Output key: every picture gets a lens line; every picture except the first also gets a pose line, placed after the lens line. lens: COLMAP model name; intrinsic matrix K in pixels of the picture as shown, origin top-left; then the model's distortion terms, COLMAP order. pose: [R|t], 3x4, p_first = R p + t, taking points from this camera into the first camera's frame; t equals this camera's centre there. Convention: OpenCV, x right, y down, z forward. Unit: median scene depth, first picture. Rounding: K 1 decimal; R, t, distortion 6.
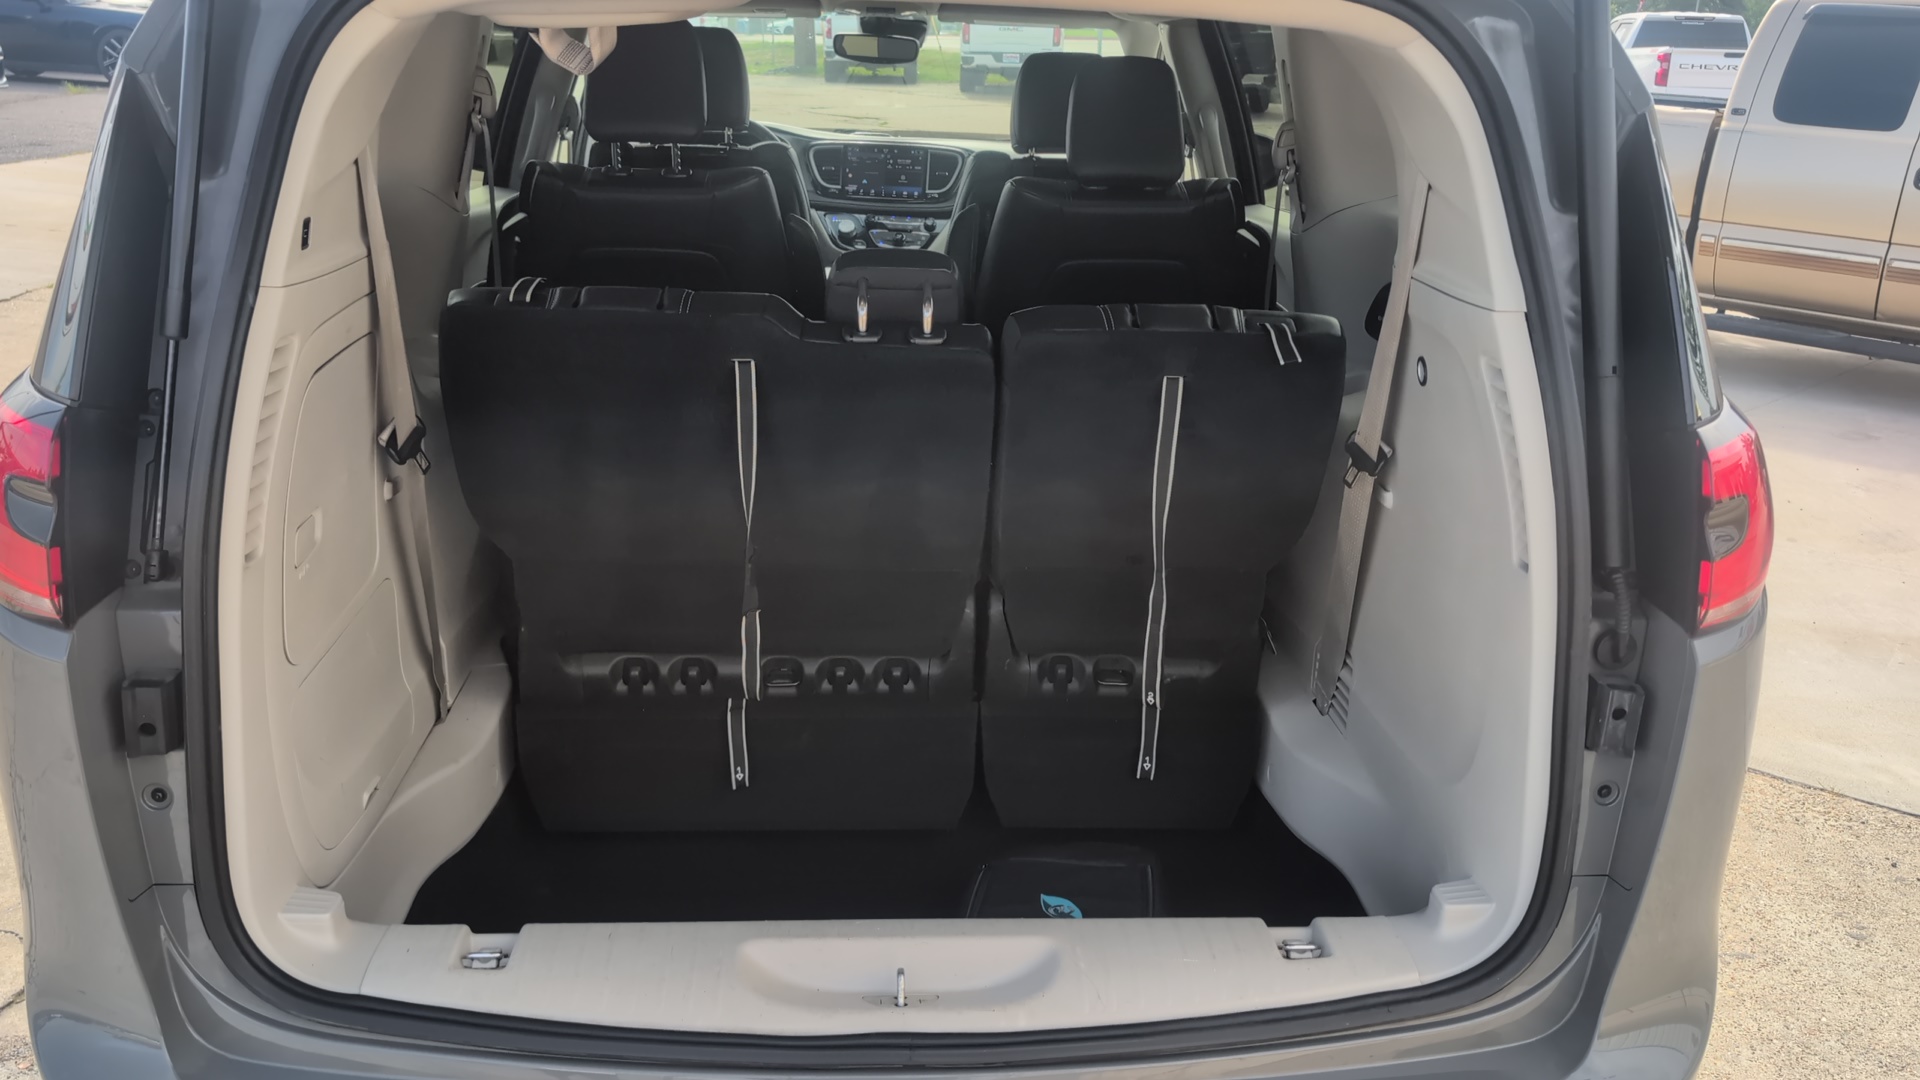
lens RADIAL K [[1570.9, 0, 960.0], [0, 1570.9, 540.0], [0, 0, 1]] dist [0.011760, 0.001173]
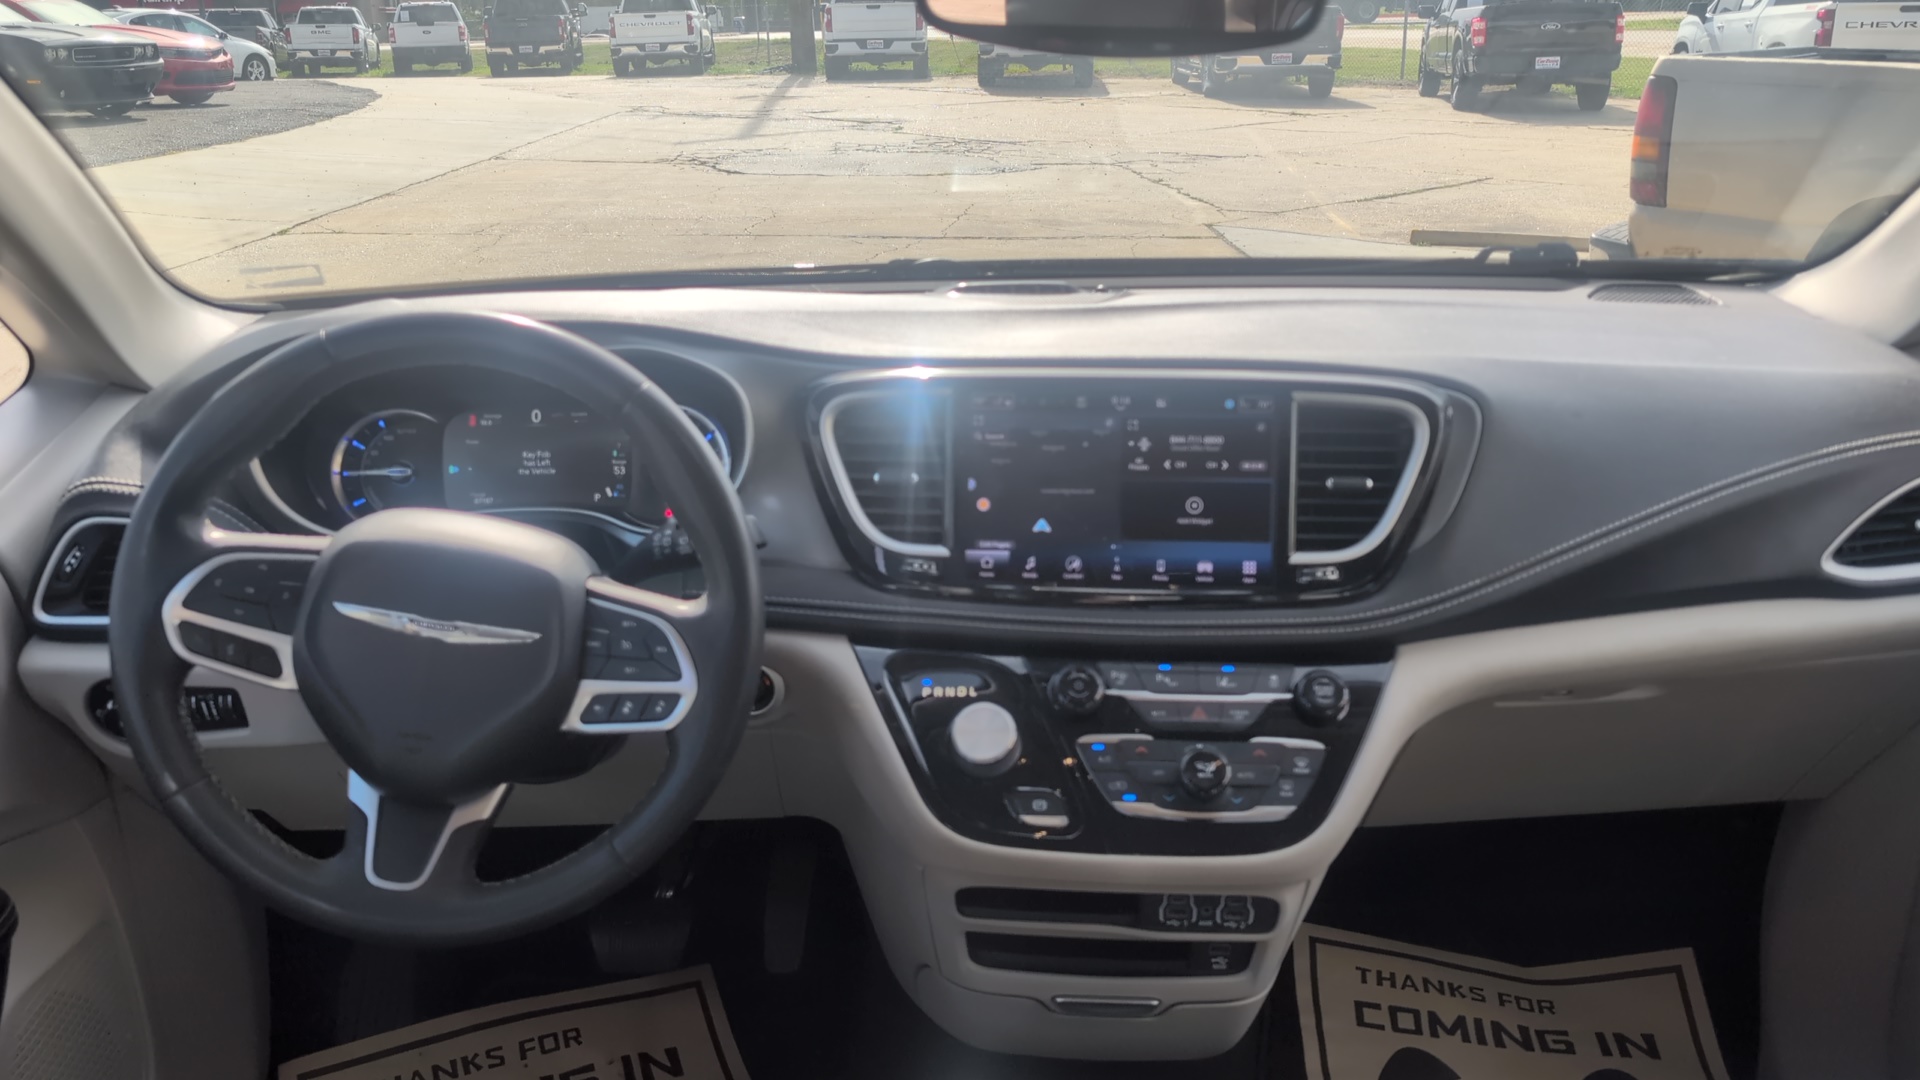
lens RADIAL K [[1614.2, 0, 967.8], [0, 1614.2, 551.7], [0, 0, 1]] dist [0.011760, -0.013734]
pose [[0.999313, -0.036178, -0.008100, -0.070593], [0.036212, 0.999336, 0.004115, -0.225501], [0.007946, -0.004405, 0.999959, 0.741507]]
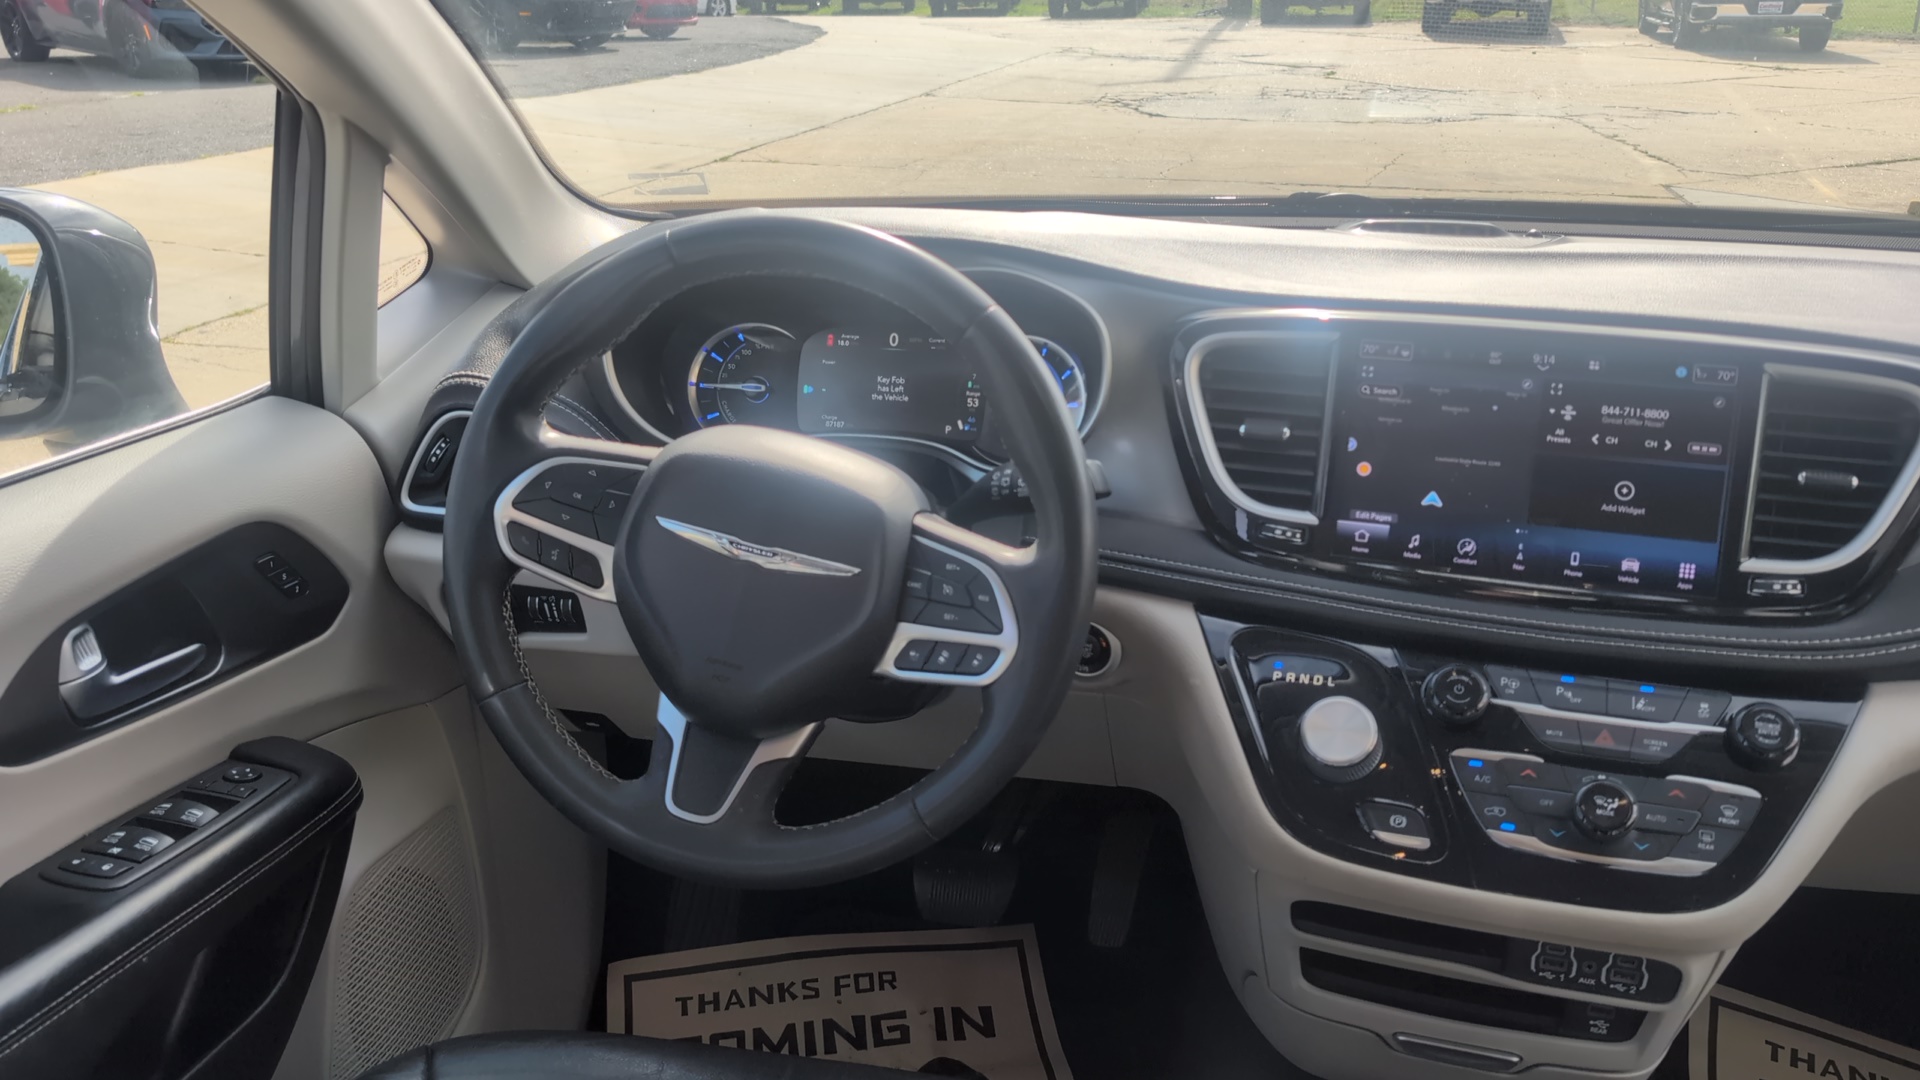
lens RADIAL K [[1614.2, 0, 967.8], [0, 1614.2, 551.7], [0, 0, 1]] dist [0.011760, -0.013734]
pose [[0.967974, 0.057186, -0.244452, -0.067744], [-0.049665, 0.998087, 0.036827, -0.225962], [0.246090, -0.023507, 0.968962, 0.769245]]
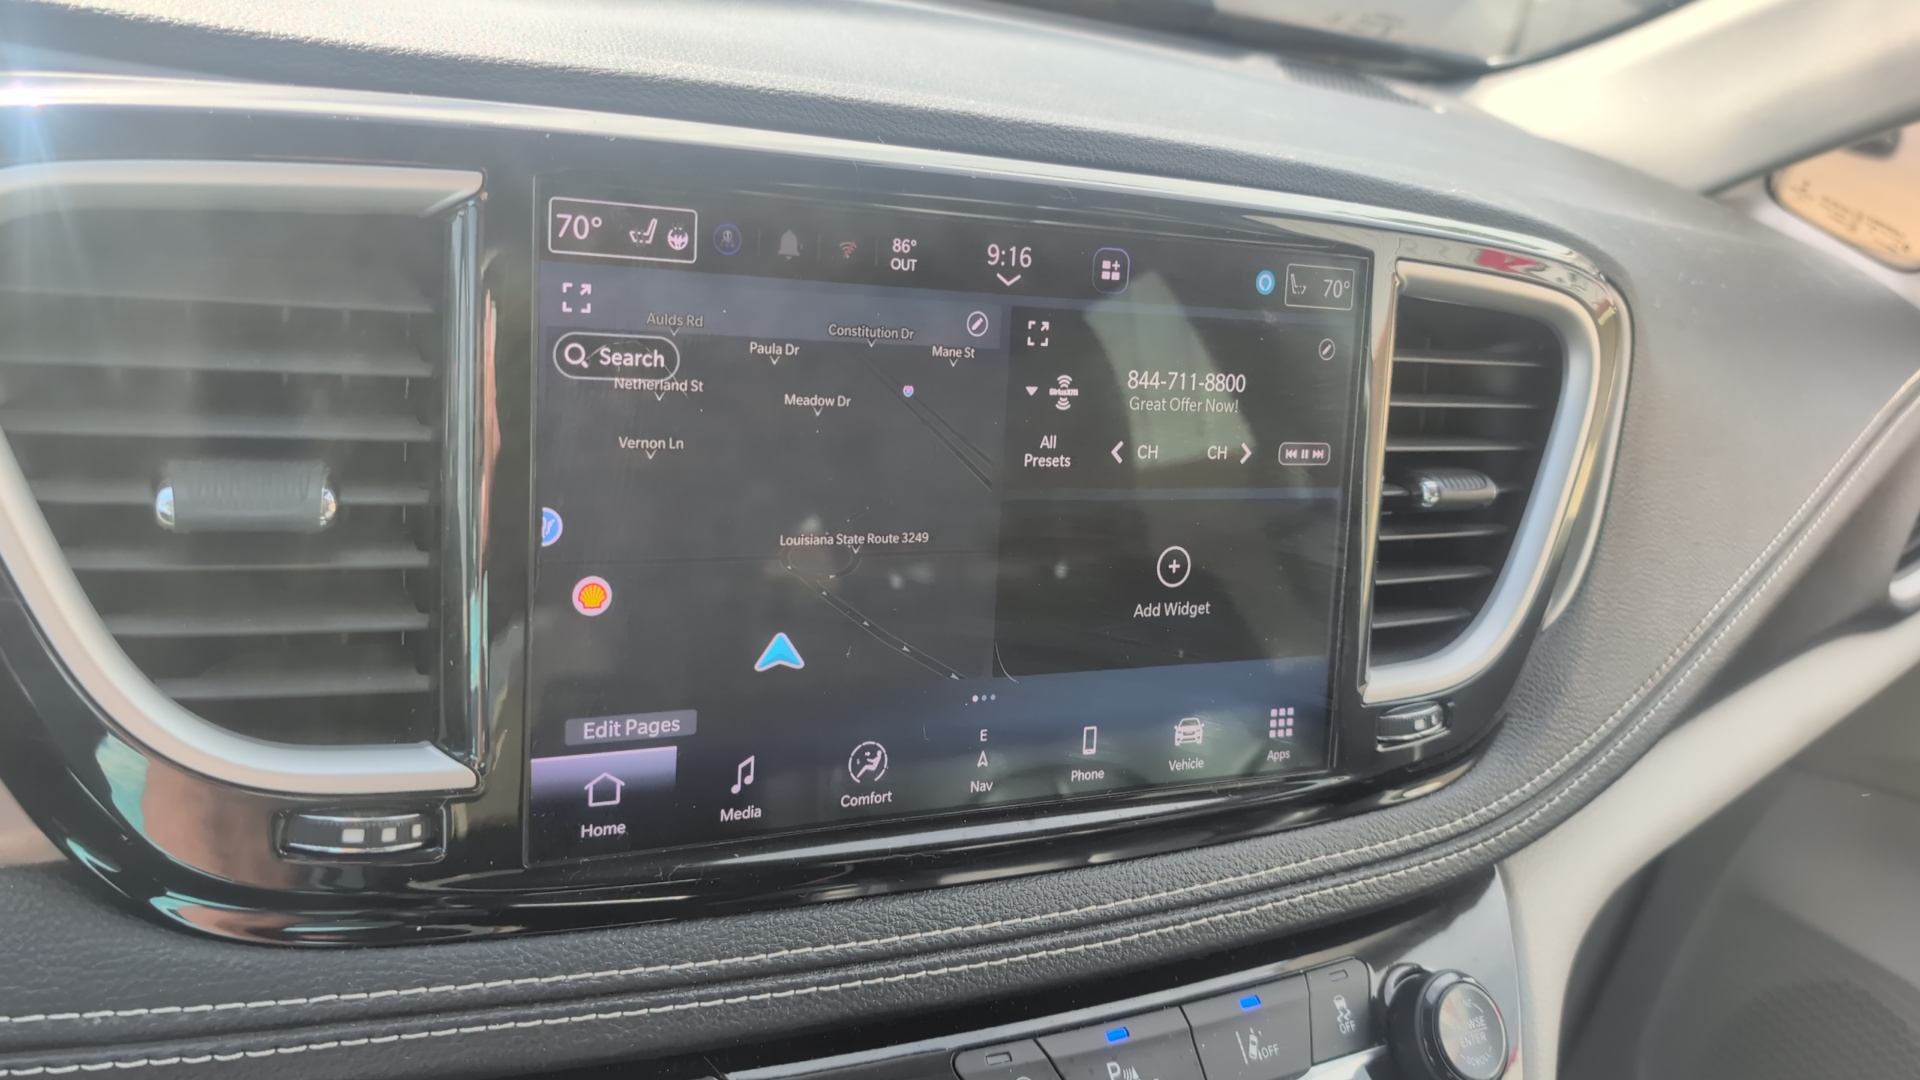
lens RADIAL K [[1559.9, 0, 960.0], [0, 1559.9, 540.0], [0, 0, 1]] dist [-0.013859, -0.010831]
pose [[0.859697, -0.074917, 0.505281, -0.091486], [0.000190, 0.989233, 0.146349, -0.245014], [-0.510805, -0.125720, 0.850455, 0.930799]]
